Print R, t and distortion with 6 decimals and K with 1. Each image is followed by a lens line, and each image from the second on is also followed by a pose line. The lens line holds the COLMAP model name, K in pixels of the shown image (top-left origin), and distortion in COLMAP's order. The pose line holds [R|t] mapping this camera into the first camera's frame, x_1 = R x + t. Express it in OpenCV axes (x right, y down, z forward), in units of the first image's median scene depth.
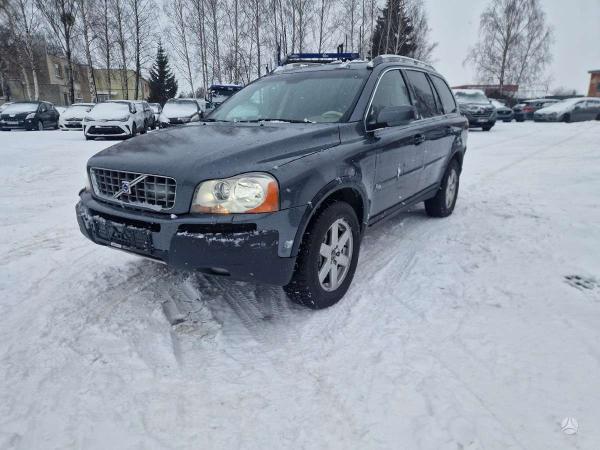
lens RADIAL K [[400.6, 0, 291.3], [0, 400.6, 216.5], [0, 0, 1]] dist [0.095275, -0.085660]
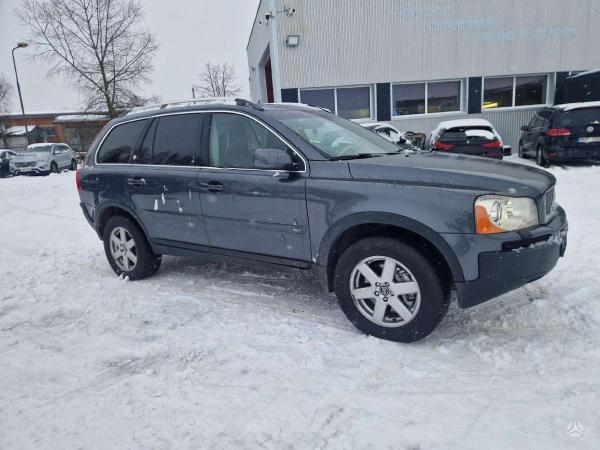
lens RADIAL K [[400.6, 0, 291.3], [0, 400.6, 216.5], [0, 0, 1]] dist [0.095275, -0.085660]
pose [[-0.000705, -0.173012, 0.984919, -1.306251], [0.310547, 0.936185, 0.164674, -0.371778], [-0.950558, 0.305980, 0.053068, 1.383953]]
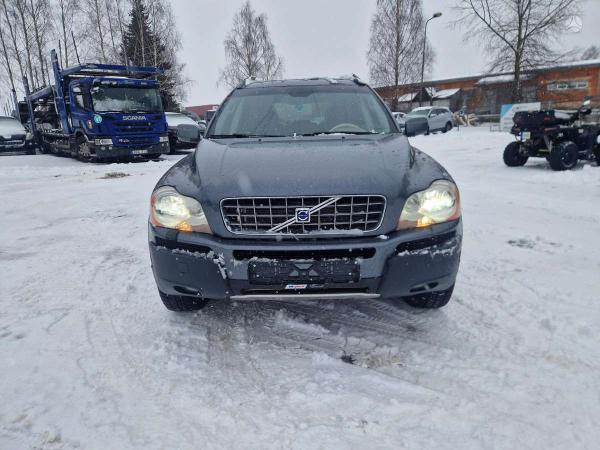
lens RADIAL K [[400.6, 0, 291.3], [0, 400.6, 216.5], [0, 0, 1]] dist [0.095275, -0.085660]
pose [[0.834673, -0.136913, 0.533456, -0.717165], [0.158115, 0.987402, 0.006025, -0.064625], [-0.527561, 0.079318, 0.845806, 0.258977]]
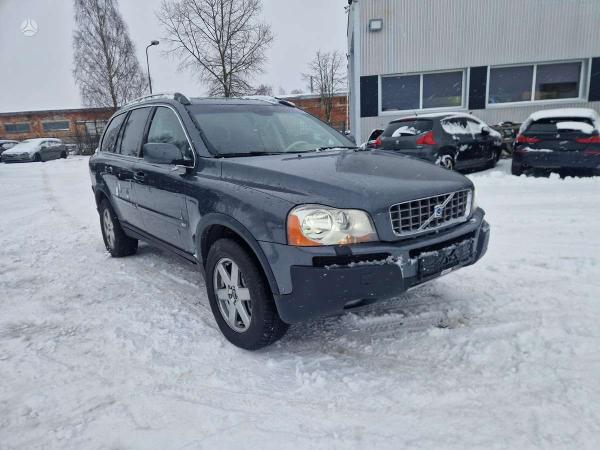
lens RADIAL K [[400.6, 0, 291.3], [0, 400.6, 216.5], [0, 0, 1]] dist [0.095275, -0.085660]
pose [[0.293746, -0.190128, 0.936784, -1.197960], [0.280451, 0.954032, 0.105688, -0.220096], [-0.913817, 0.231677, 0.333565, 0.828187]]
